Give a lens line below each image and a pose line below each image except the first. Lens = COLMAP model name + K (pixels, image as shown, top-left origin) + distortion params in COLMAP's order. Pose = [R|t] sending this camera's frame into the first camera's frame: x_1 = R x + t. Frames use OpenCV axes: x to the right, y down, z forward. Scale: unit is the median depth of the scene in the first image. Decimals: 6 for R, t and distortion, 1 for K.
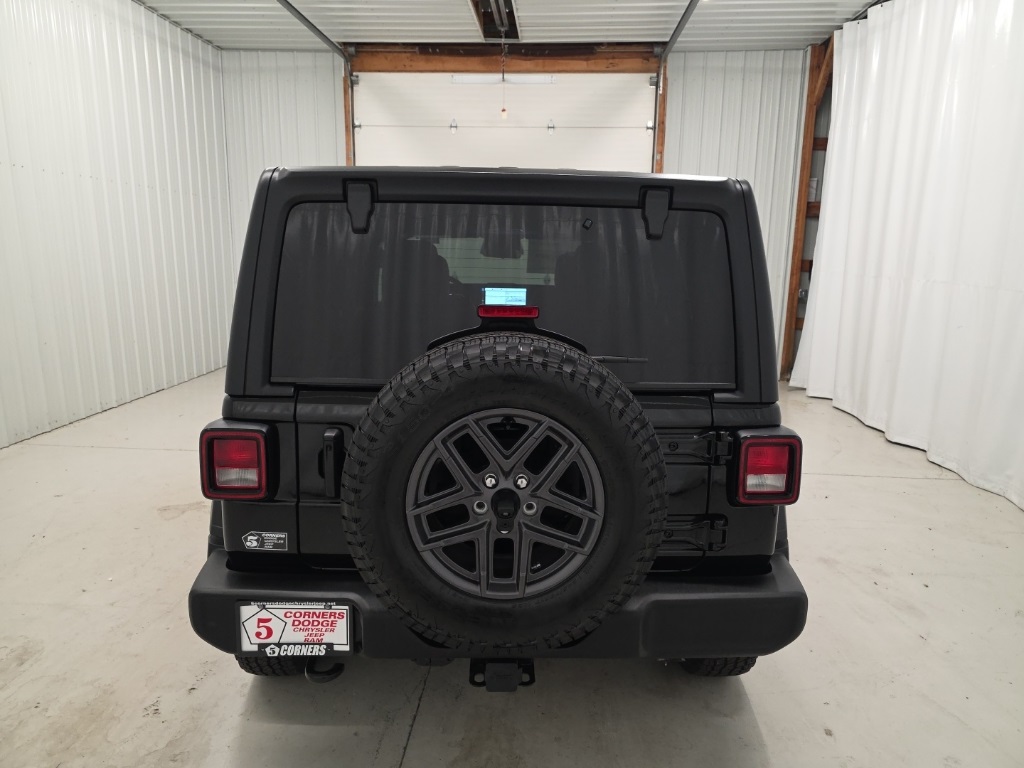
lens RADIAL K [[695.2, 0, 515.3], [0, 695.2, 376.7], [0, 0, 1]] dist [0.043560, -0.036940]
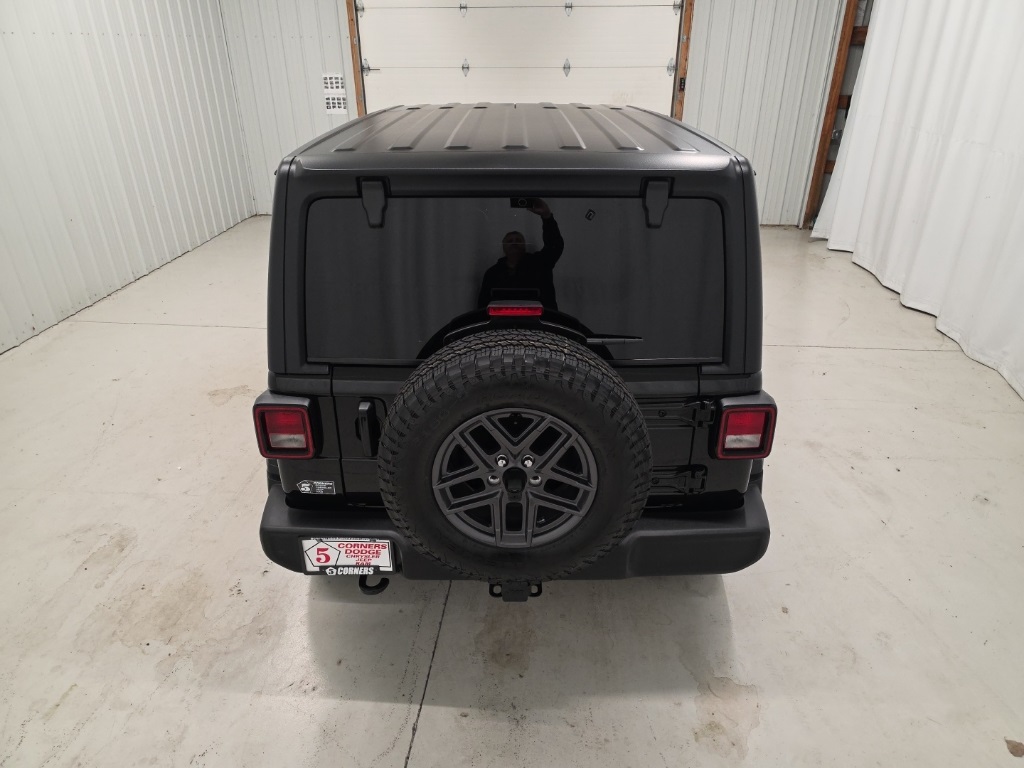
lens RADIAL K [[695.2, 0, 515.2], [0, 695.2, 391.8], [0, 0, 1]] dist [0.043560, -0.036940]
pose [[0.999469, -0.005585, -0.032100, 0.021900], [0.014440, 0.959093, 0.282722, -0.253113], [0.029208, -0.283035, 0.958665, -0.088043]]
